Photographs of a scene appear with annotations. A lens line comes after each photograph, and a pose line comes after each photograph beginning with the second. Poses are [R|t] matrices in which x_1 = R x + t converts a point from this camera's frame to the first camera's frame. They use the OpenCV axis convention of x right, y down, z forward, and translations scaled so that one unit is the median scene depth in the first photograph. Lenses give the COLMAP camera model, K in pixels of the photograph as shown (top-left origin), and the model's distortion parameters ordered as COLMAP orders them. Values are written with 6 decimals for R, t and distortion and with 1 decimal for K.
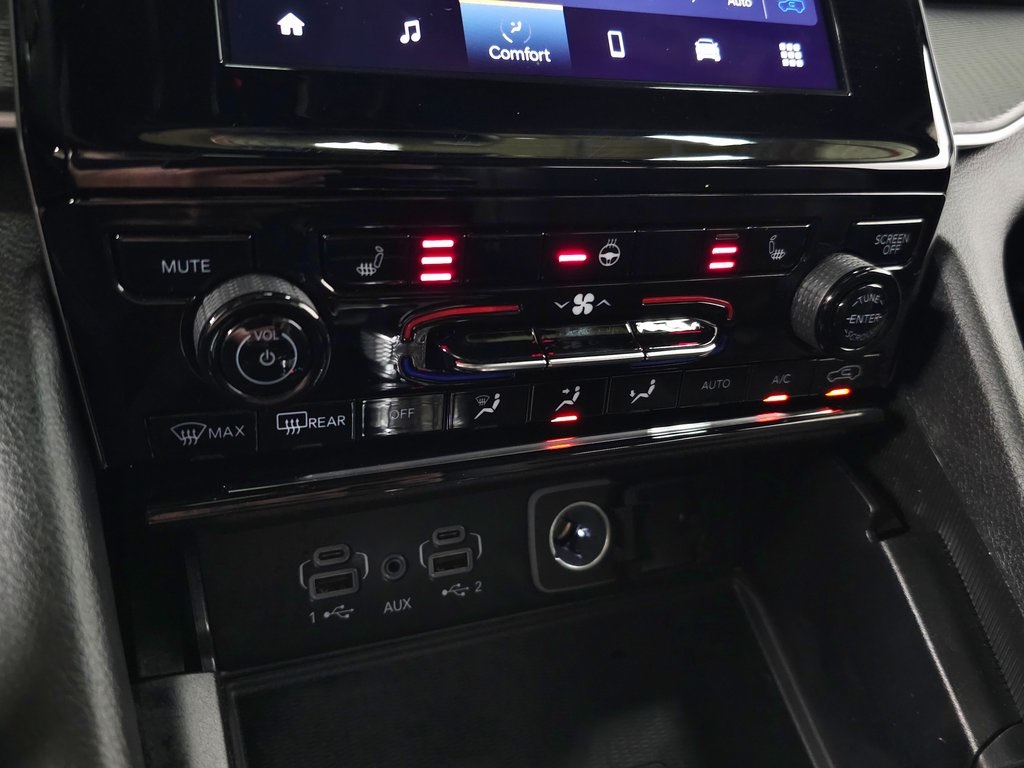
lens RADIAL K [[932.1, 0, 512.0], [0, 932.1, 384.0], [0, 0, 1]] dist [0.006795, 0.003015]
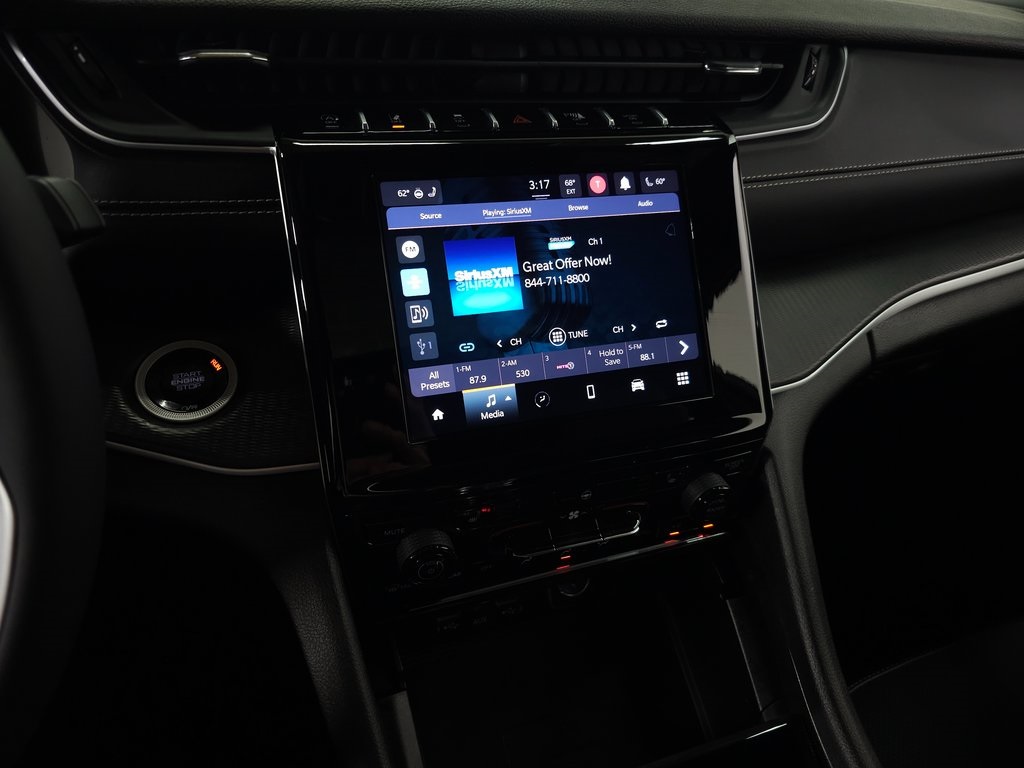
lens RADIAL K [[714.4, 0, 512.0], [0, 714.4, 384.0], [0, 0, 1]] dist [0.009203, -0.000522]
pose [[0.999427, 0.003566, -0.033647, -0.008268], [0.001288, 0.989698, 0.143165, -0.597396], [0.033811, -0.143127, 0.989127, -0.529807]]
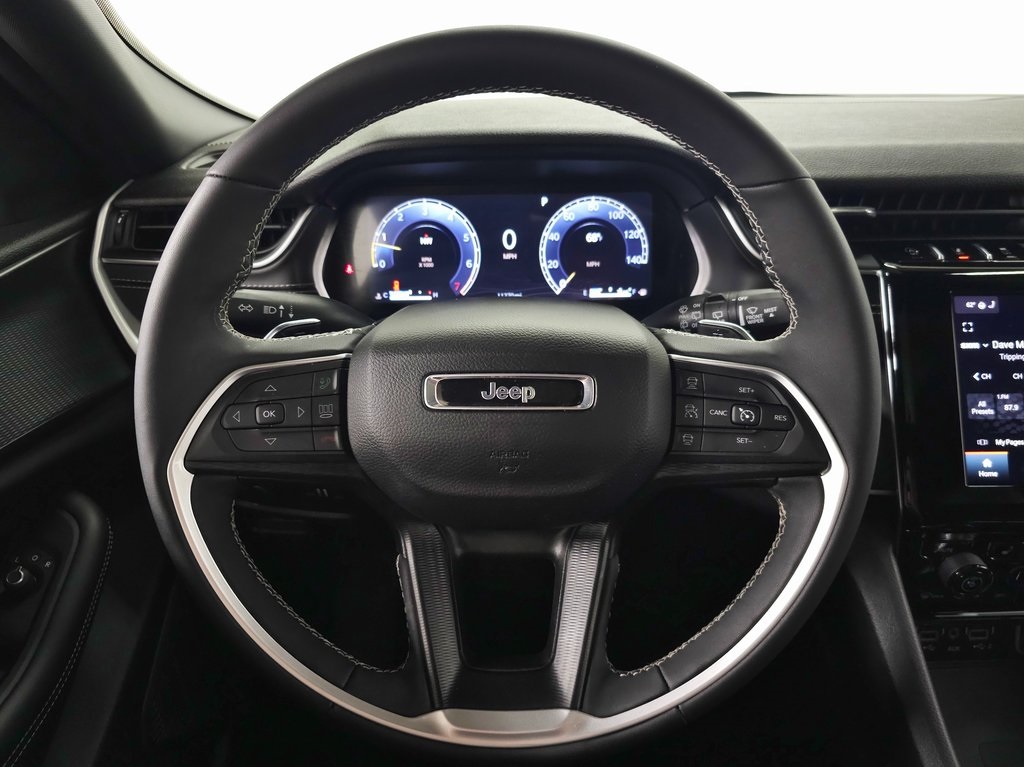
lens RADIAL K [[714.4, 0, 512.0], [0, 714.4, 383.5], [0, 0, 1]] dist [0.009203, -0.000522]
pose [[0.930273, 0.087328, -0.356324, -0.720460], [-0.070354, 0.995695, 0.060347, -0.582863], [0.360060, -0.031070, 0.932412, -1.389929]]
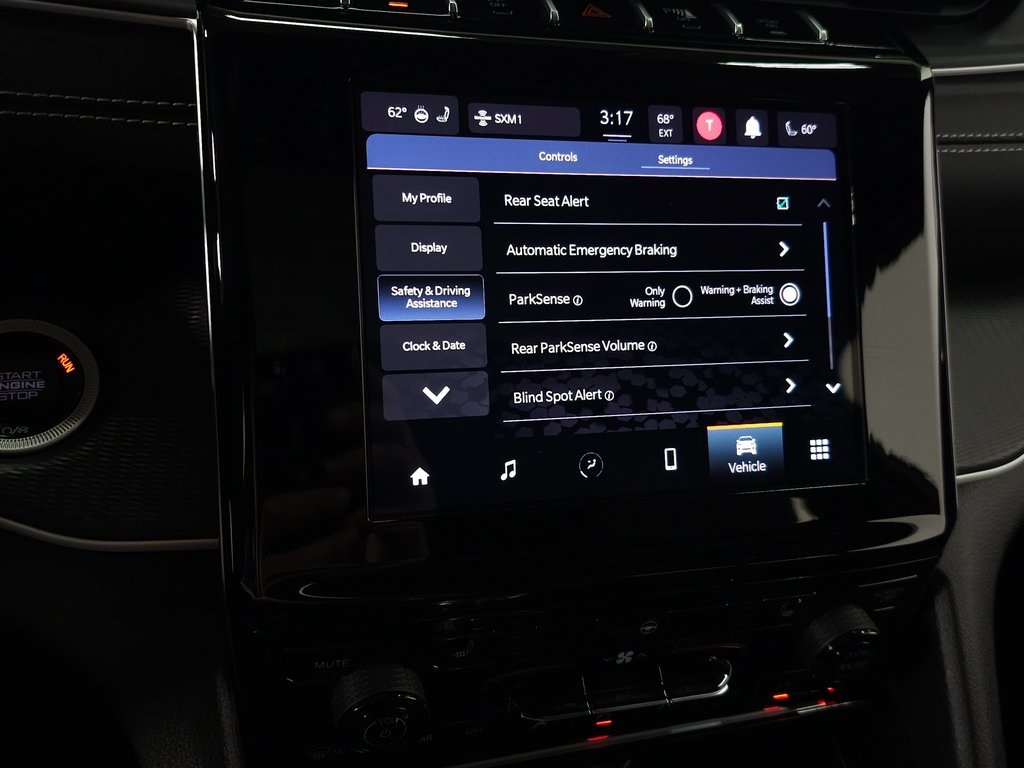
lens RADIAL K [[1061.9, 0, 512.0], [0, 1061.9, 384.0], [0, 0, 1]] dist [0.006628, 0.000706]
pose [[0.995233, 0.089993, -0.037572, -0.054705], [-0.084968, 0.989272, 0.118833, -0.607479], [0.047863, -0.115074, 0.992203, -0.394040]]
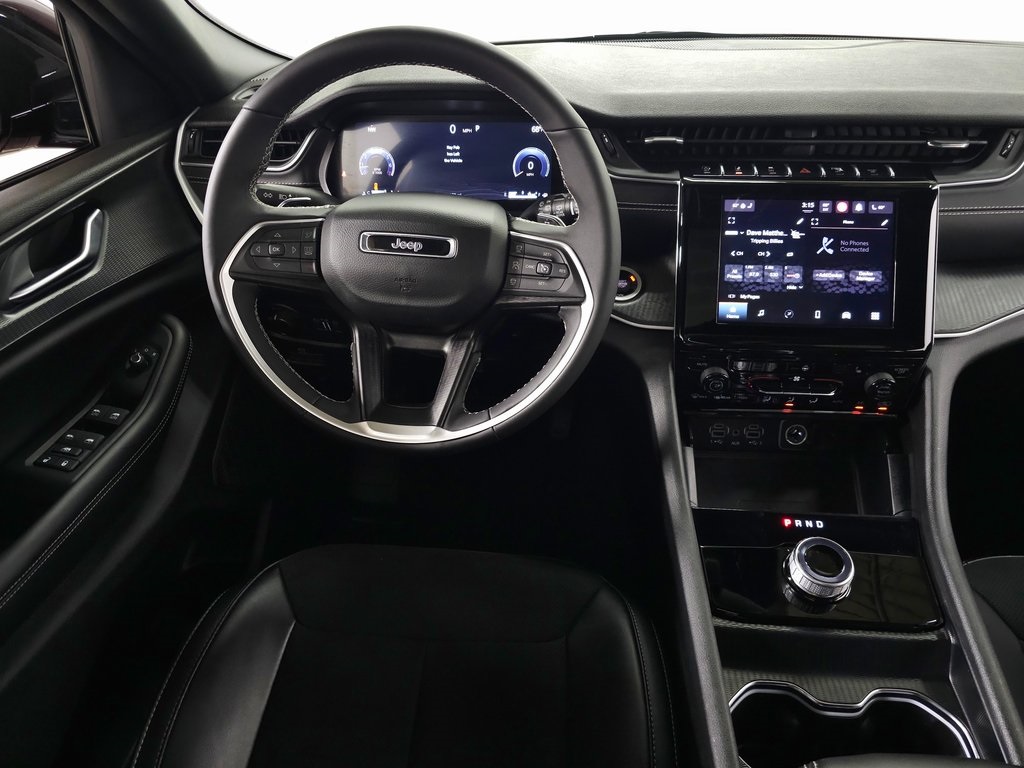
lens RADIAL K [[698.8, 0, 512.0], [0, 698.8, 384.0], [0, 0, 1]] dist [0.066597, -0.077304]
pose [[0.890918, 0.170900, -0.420782, 0.261422], [-0.105865, 0.979123, 0.173523, -0.451782], [0.441652, -0.110048, 0.890411, -2.191174]]
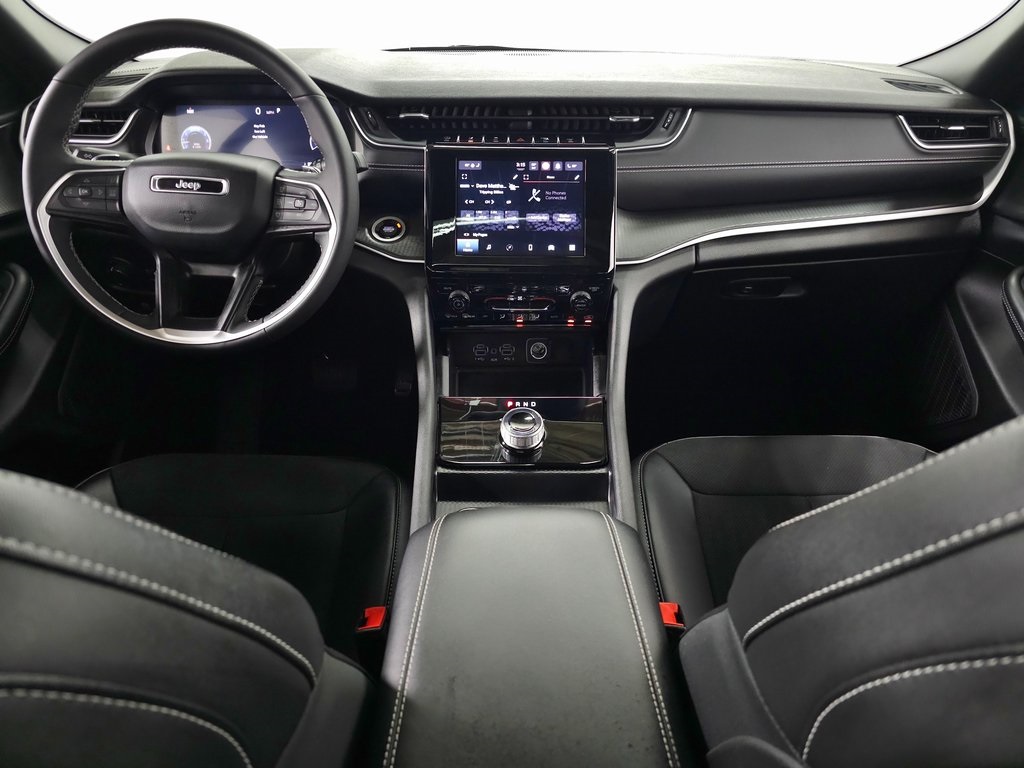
lens RADIAL K [[698.8, 0, 512.0], [0, 698.8, 384.0], [0, 0, 1]] dist [0.066597, -0.077304]
pose [[0.928280, 0.127178, -0.349460, 1.430773], [-0.089622, 0.988515, 0.121683, -0.083368], [0.360921, -0.081636, 0.929016, -2.628061]]
